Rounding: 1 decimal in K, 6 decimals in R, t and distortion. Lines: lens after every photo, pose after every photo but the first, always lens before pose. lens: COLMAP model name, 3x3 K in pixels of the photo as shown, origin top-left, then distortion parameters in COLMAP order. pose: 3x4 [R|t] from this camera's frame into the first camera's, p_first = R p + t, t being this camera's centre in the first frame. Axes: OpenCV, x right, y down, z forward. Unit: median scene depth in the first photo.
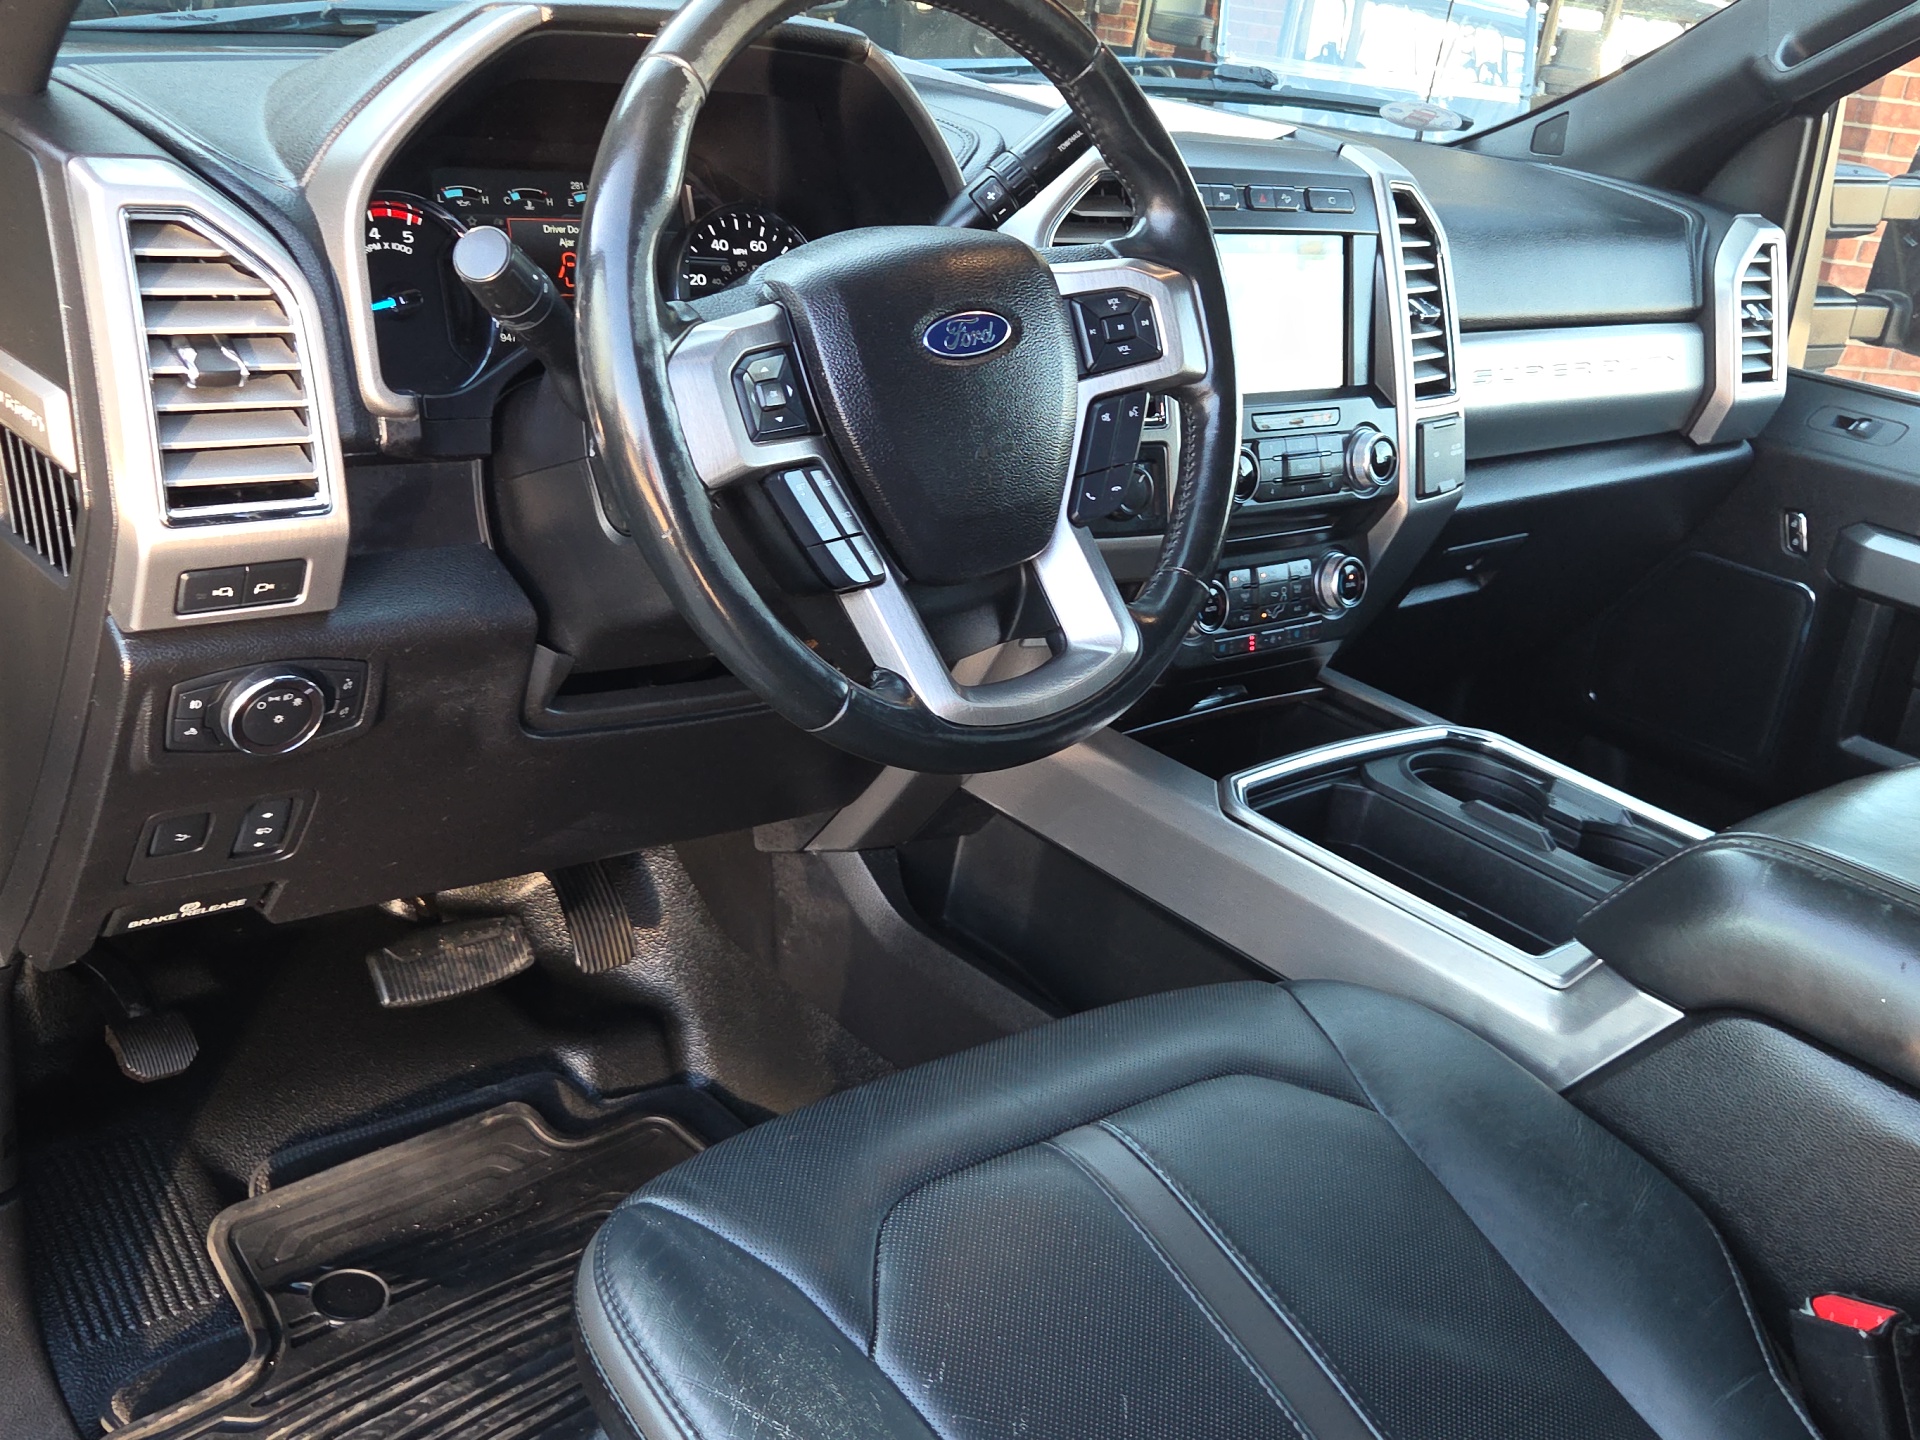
lens RADIAL K [[1923.0, 0, 960.0], [0, 1923.0, 720.0], [0, 0, 1]] dist [0.021086, -0.003808]
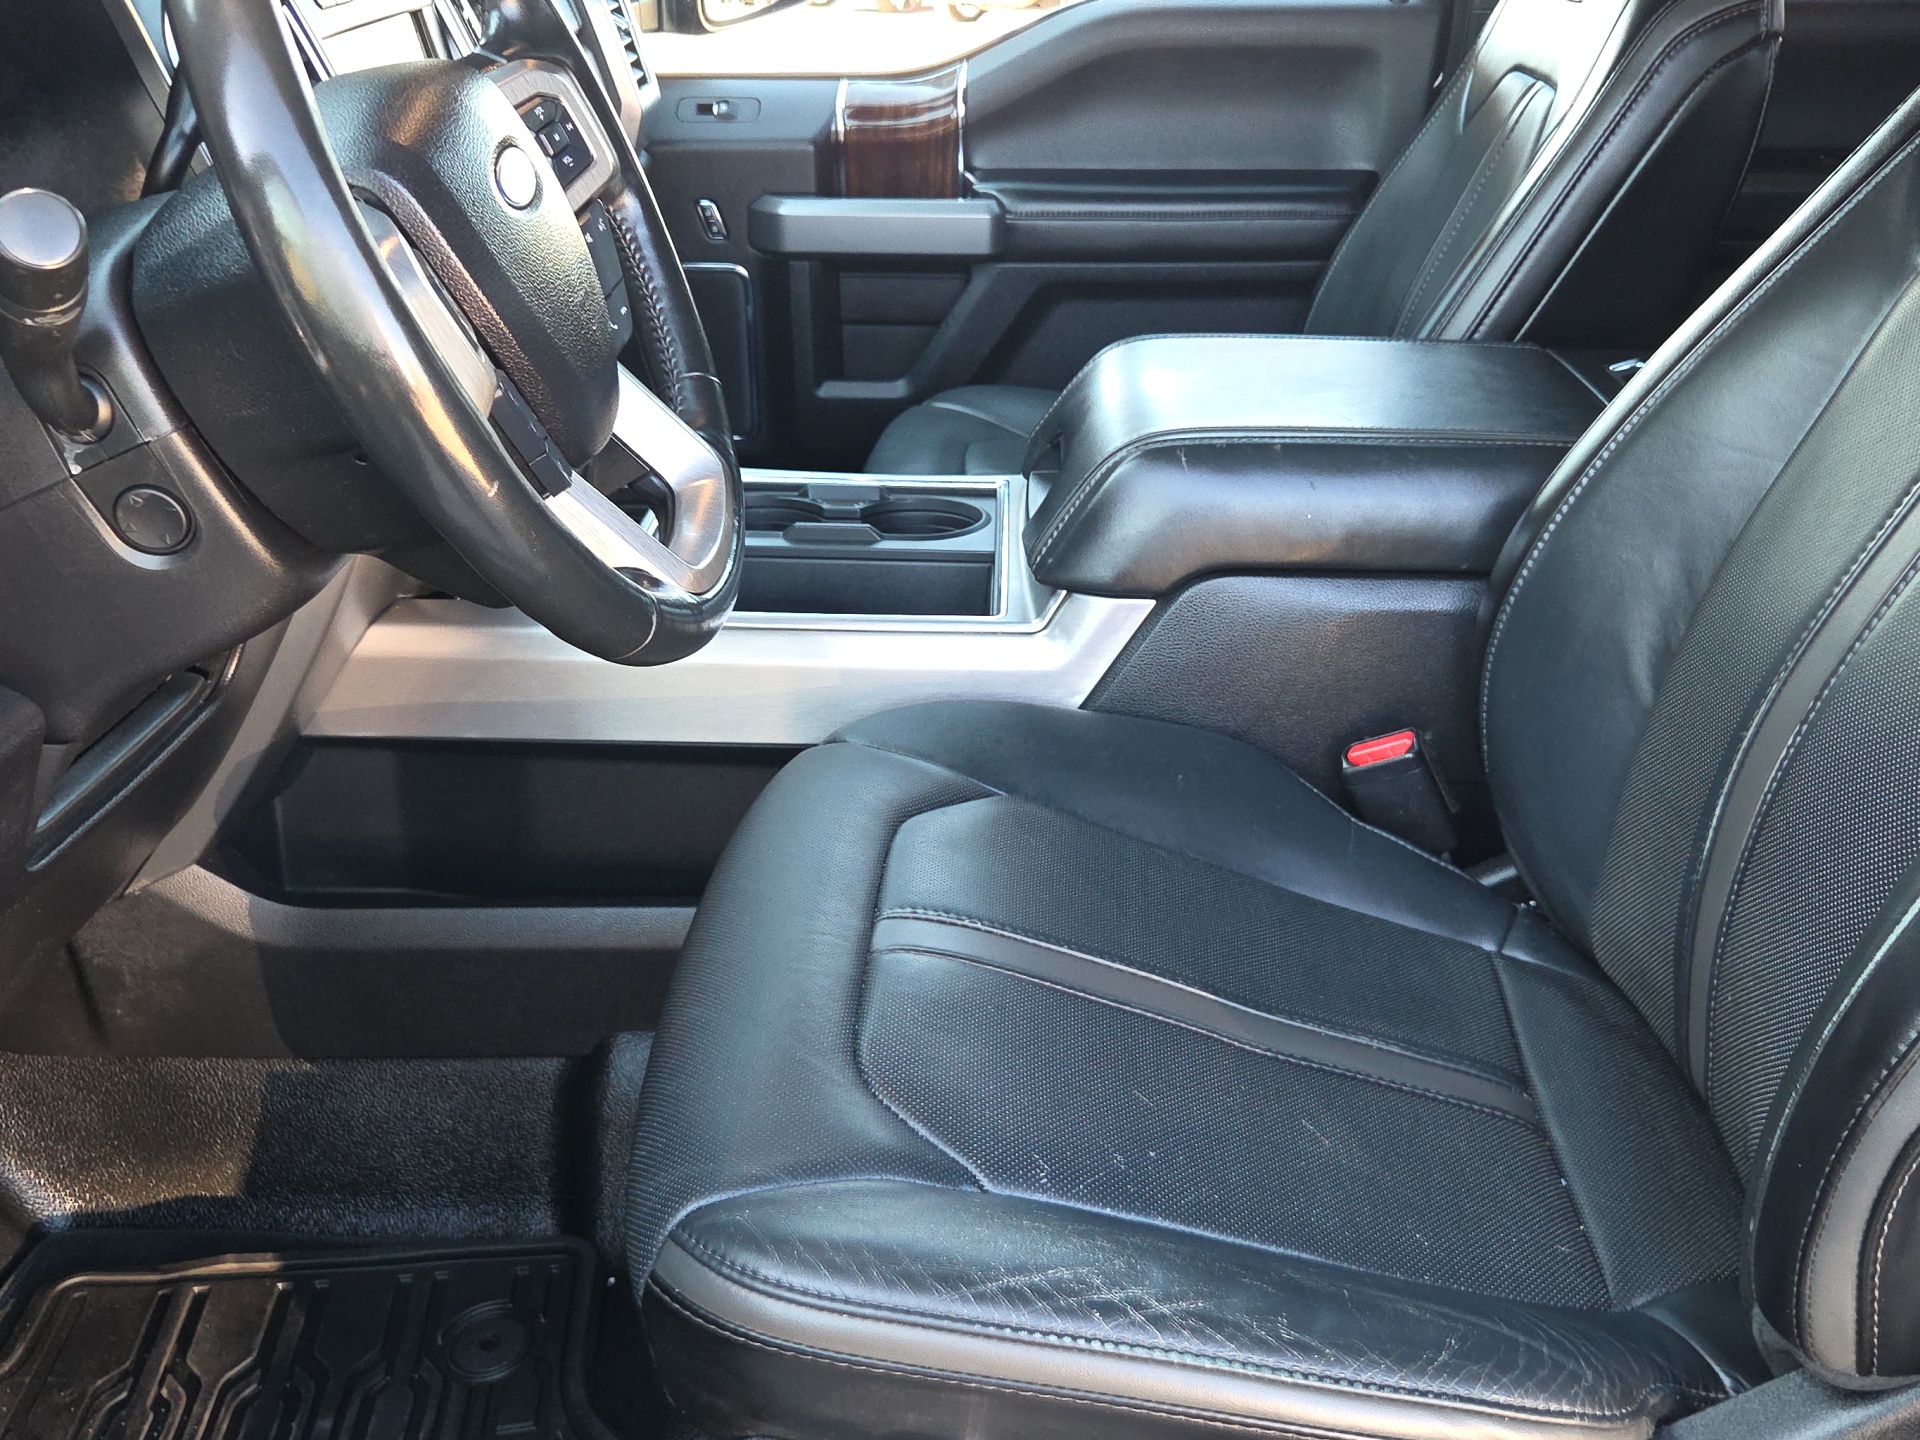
lens RADIAL K [[1923.0, 0, 960.0], [0, 1923.0, 720.0], [0, 0, 1]] dist [0.021086, -0.003808]
pose [[0.675198, -0.425752, 0.602364, -0.323919], [0.352193, 0.903593, 0.243883, -0.079732], [-0.648126, 0.047479, 0.760051, 0.145439]]
